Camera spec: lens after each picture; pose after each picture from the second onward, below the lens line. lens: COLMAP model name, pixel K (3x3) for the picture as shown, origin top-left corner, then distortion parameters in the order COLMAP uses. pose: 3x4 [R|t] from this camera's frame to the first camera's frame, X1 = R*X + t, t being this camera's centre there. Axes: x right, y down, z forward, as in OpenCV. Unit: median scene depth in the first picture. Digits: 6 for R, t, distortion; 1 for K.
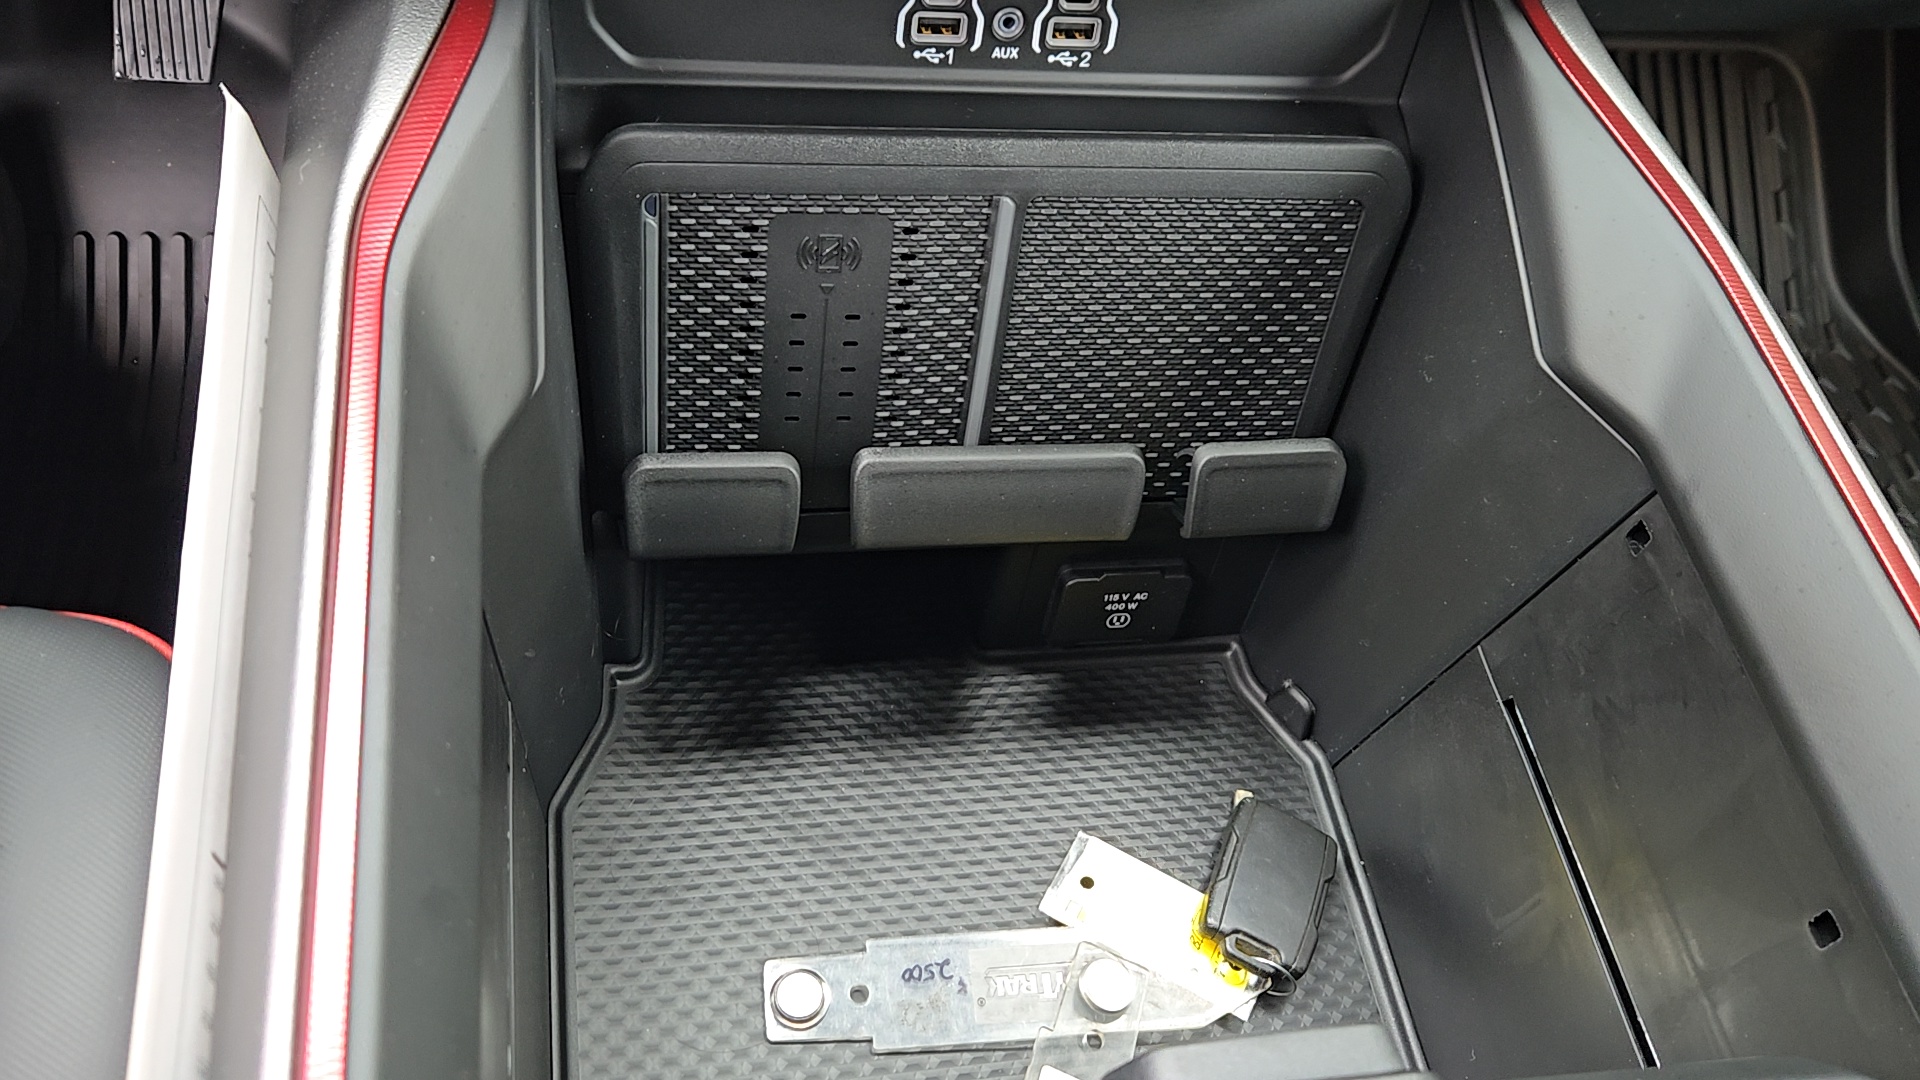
lens RADIAL K [[1598.6, 0, 955.9], [0, 1598.6, 519.2], [0, 0, 1]] dist [0.006190, 0.009190]
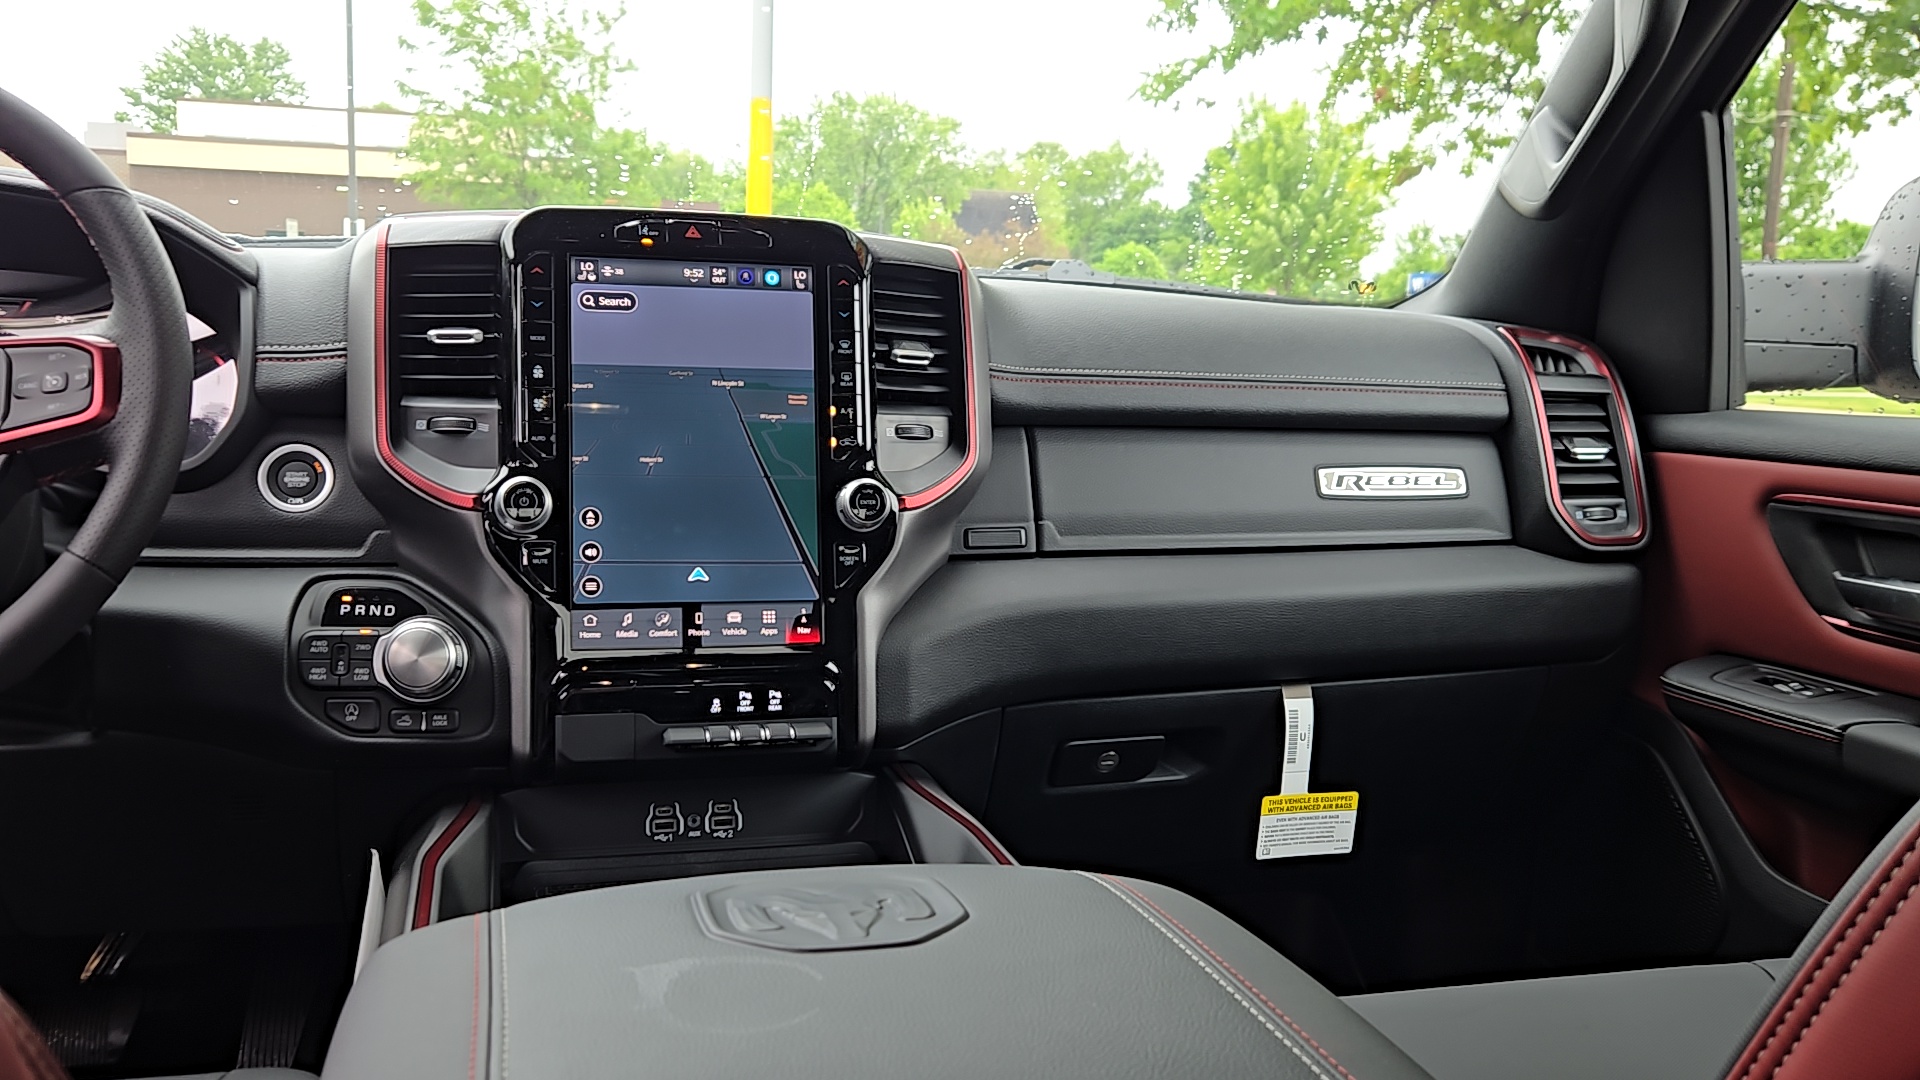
lens RADIAL K [[1598.6, 0, 943.0], [0, 1598.6, 551.9], [0, 0, 1]] dist [0.006190, 0.009190]
pose [[0.986009, -0.144601, 0.082923, 0.258156], [0.160500, 0.689268, -0.706505, 1.152081], [0.045006, 0.709930, 0.702833, -0.938177]]
